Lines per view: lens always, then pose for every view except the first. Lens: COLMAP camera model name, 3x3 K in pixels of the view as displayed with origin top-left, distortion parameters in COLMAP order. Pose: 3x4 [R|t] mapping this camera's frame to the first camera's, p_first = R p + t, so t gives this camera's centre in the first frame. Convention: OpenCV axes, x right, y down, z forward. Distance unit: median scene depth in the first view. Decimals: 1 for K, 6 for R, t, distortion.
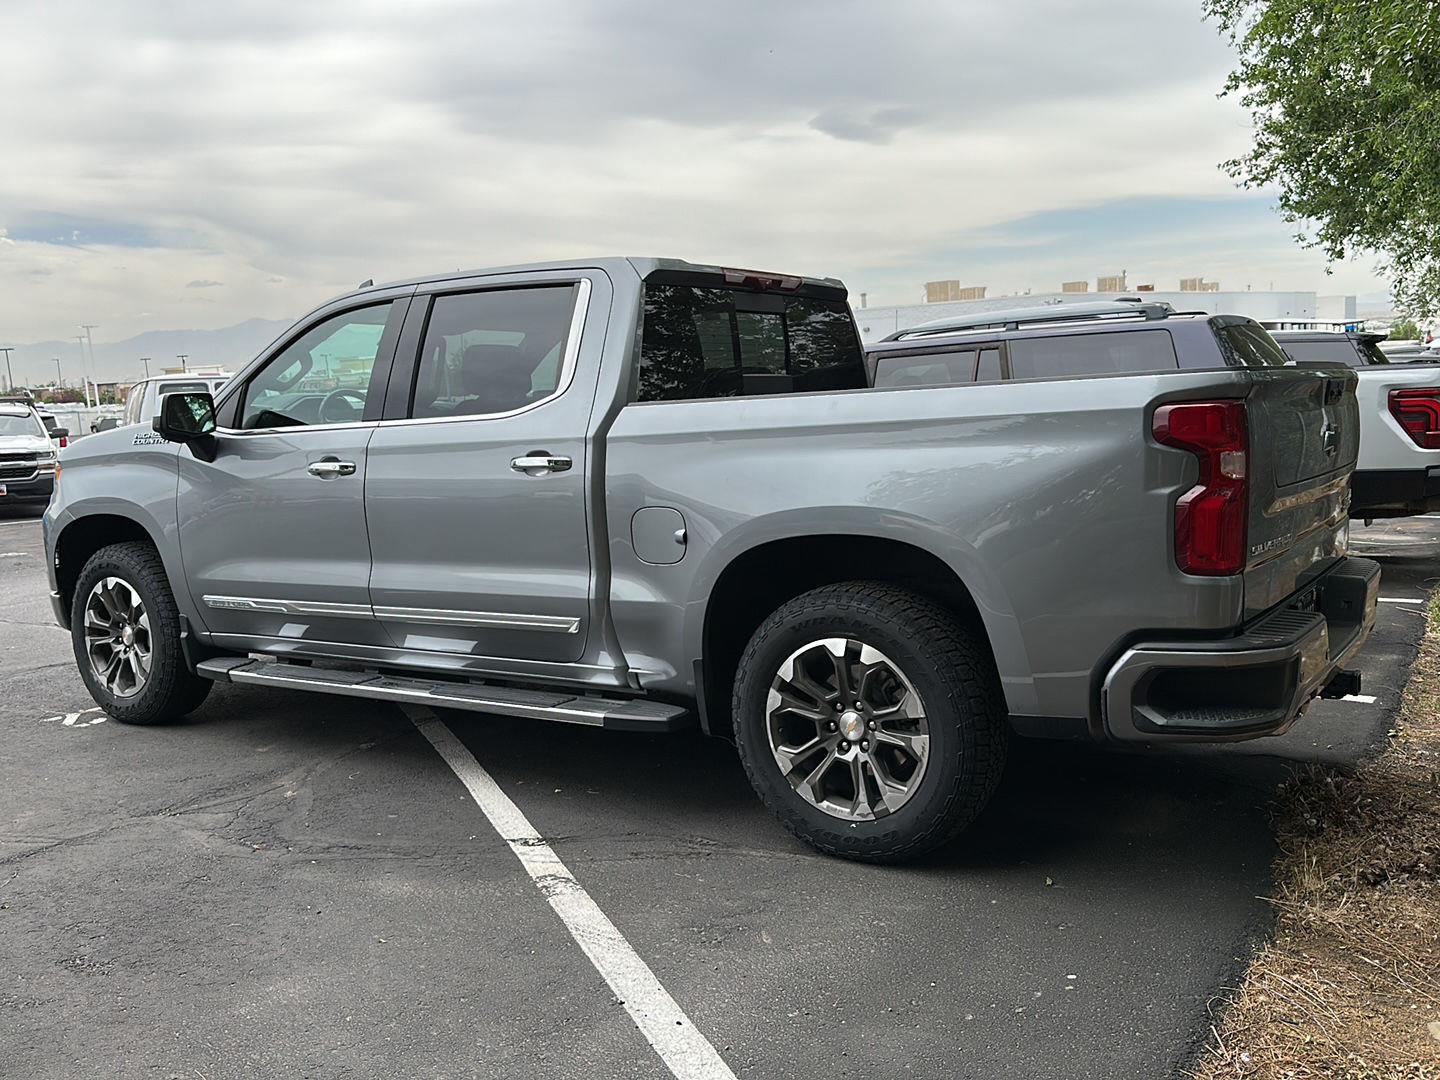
lens RADIAL K [[1265.6, 0, 727.1], [0, 1265.6, 544.8], [0, 0, 1]] dist [0.127301, -0.230922]
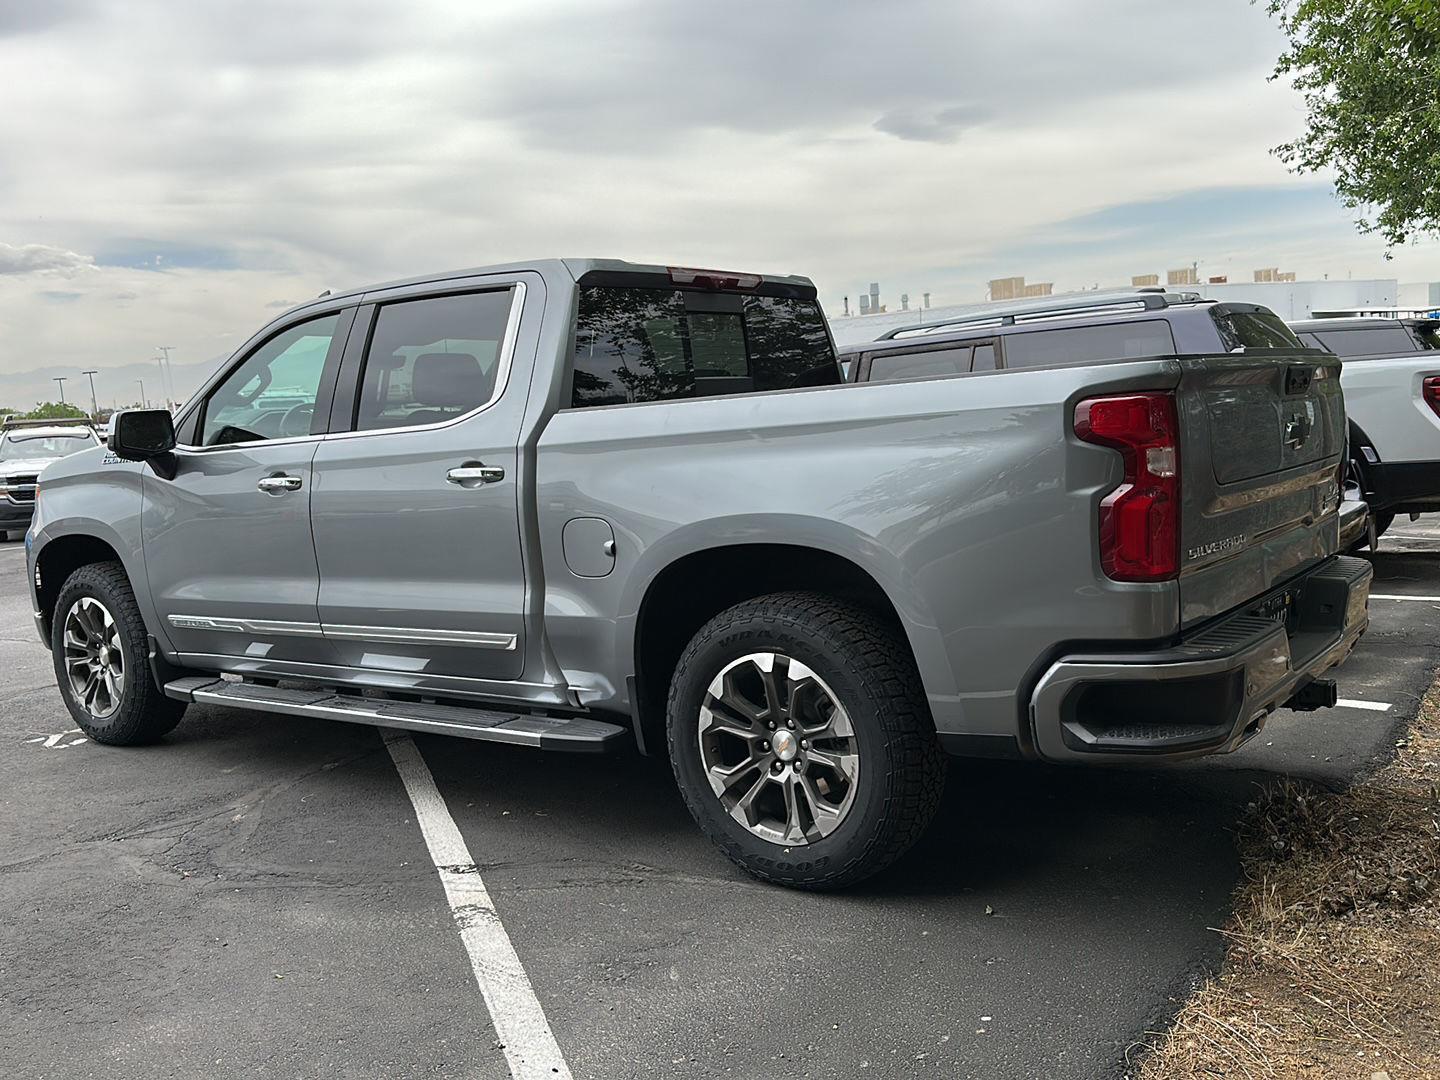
lens RADIAL K [[1265.6, 0, 728.6], [0, 1265.6, 545.4], [0, 0, 1]] dist [0.127301, -0.230922]
pose [[0.998316, -0.018152, -0.055090, 0.098924], [0.017932, 0.999829, -0.004490, -0.002527], [0.055162, 0.003494, 0.998471, 0.046055]]
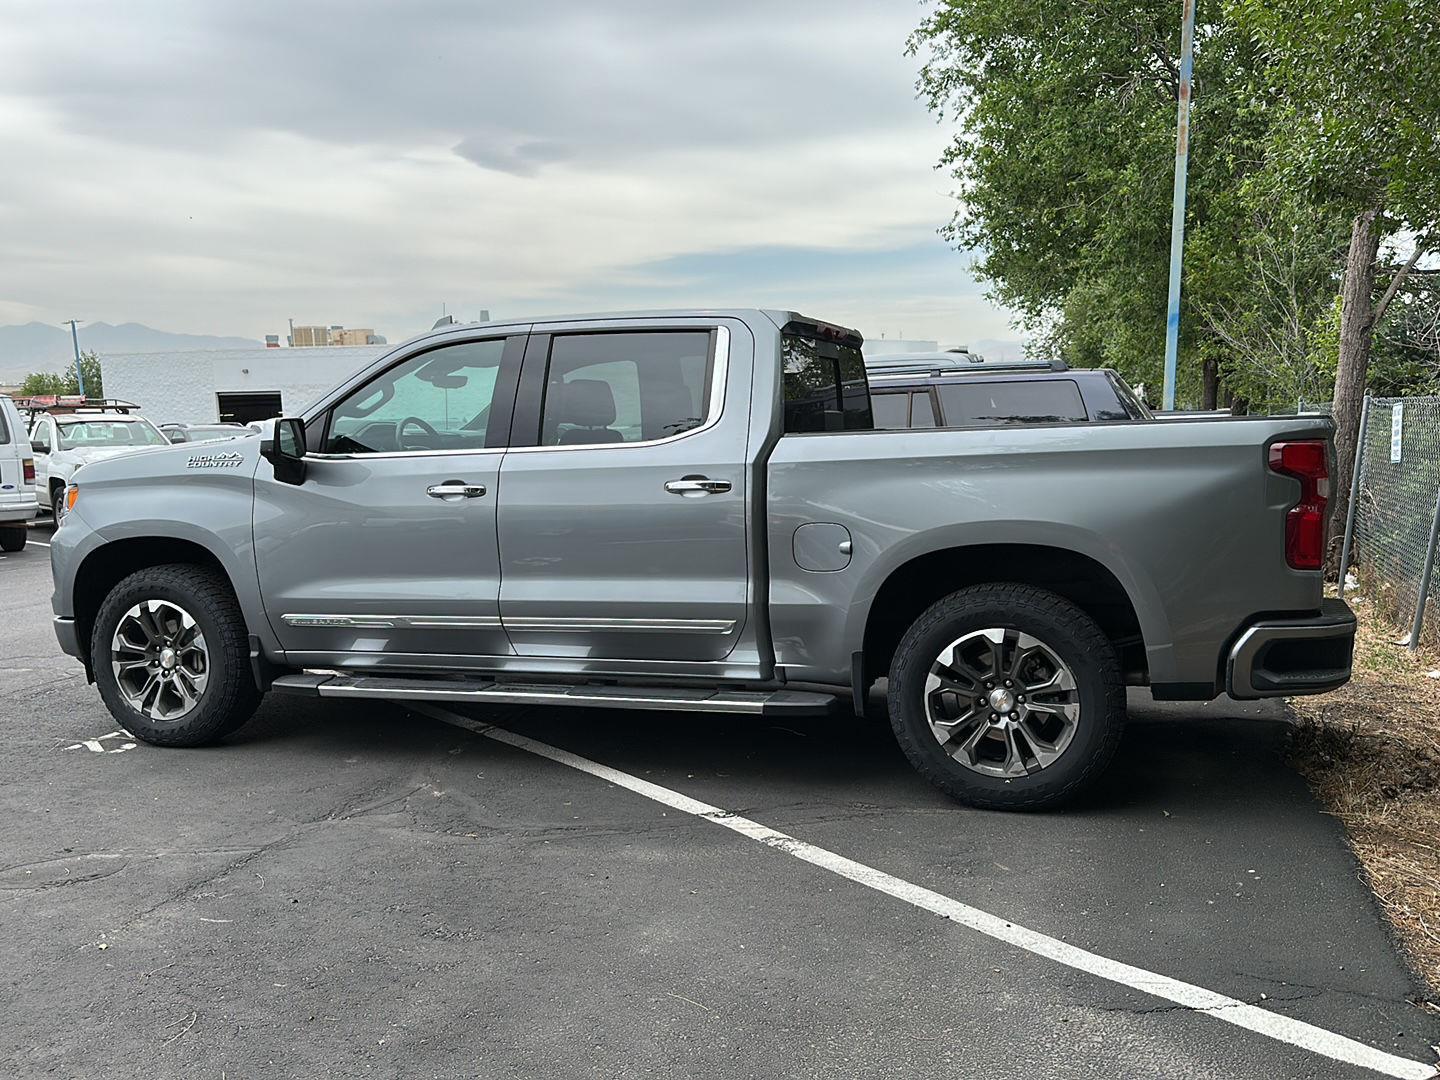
lens RADIAL K [[1265.6, 0, 717.9], [0, 1265.6, 546.4], [0, 0, 1]] dist [0.127301, -0.230922]
pose [[0.965023, -0.007724, 0.262052, -0.431591], [0.013633, 0.999692, -0.020742, 0.013916], [-0.261811, 0.023589, 0.964831, -0.104599]]
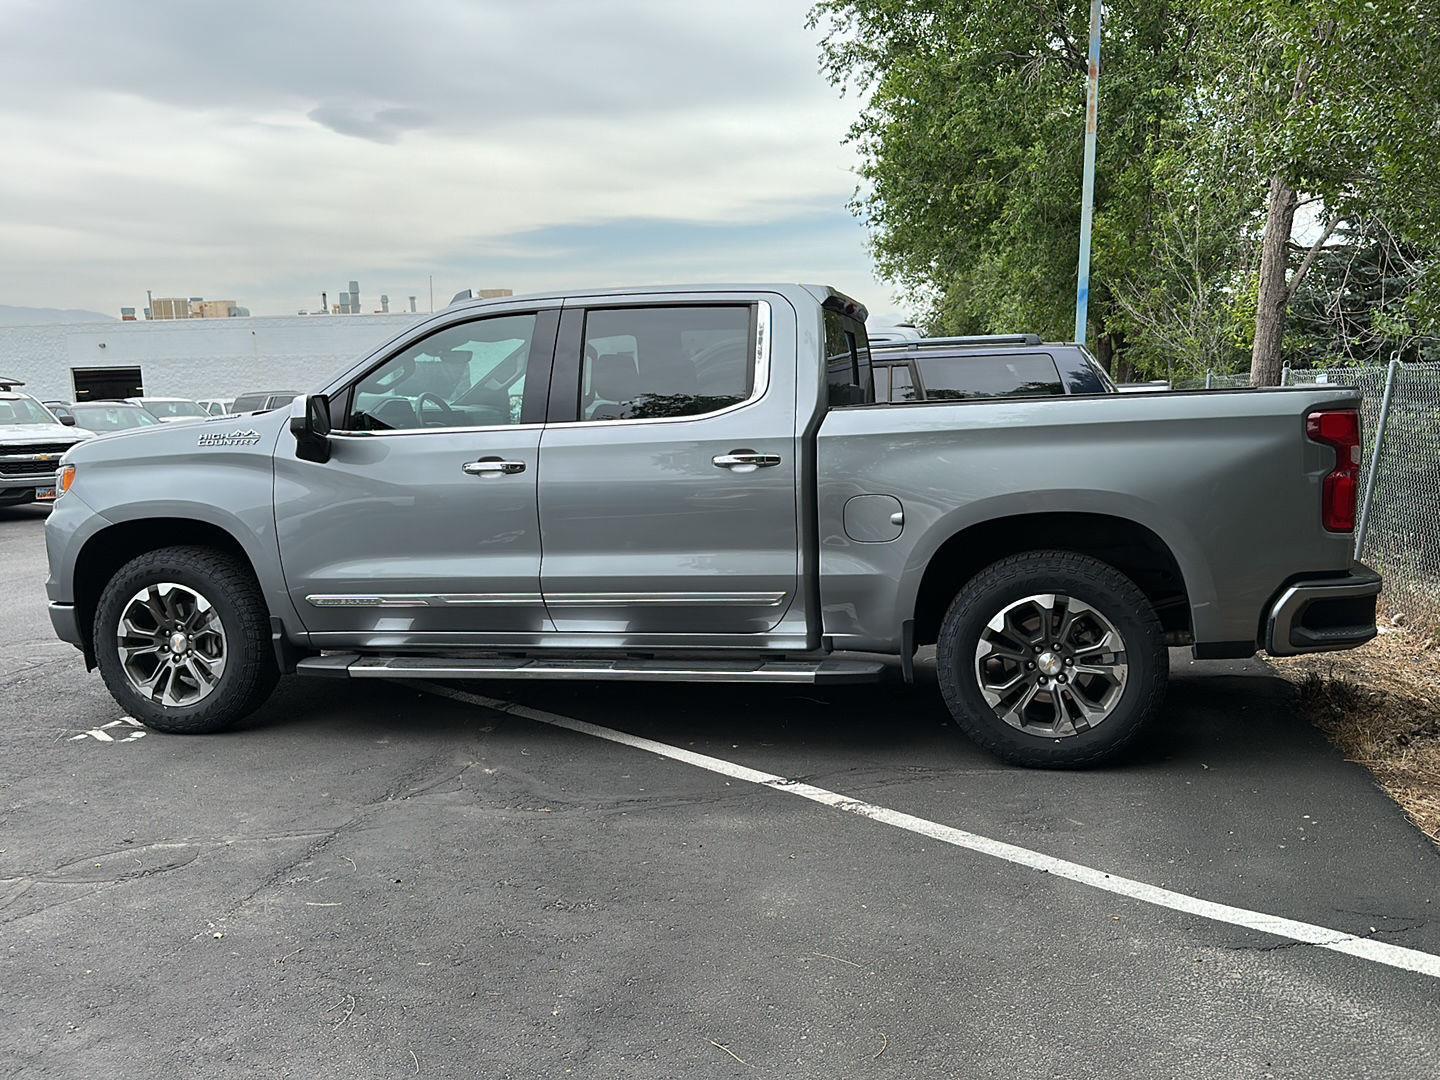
lens RADIAL K [[1265.6, 0, 714.6], [0, 1265.6, 547.7], [0, 0, 1]] dist [0.127301, -0.230922]
pose [[0.935134, -0.029323, 0.353078, -0.587167], [0.030451, 0.999533, 0.002360, 0.011868], [-0.352983, 0.008544, 0.935591, -0.068254]]
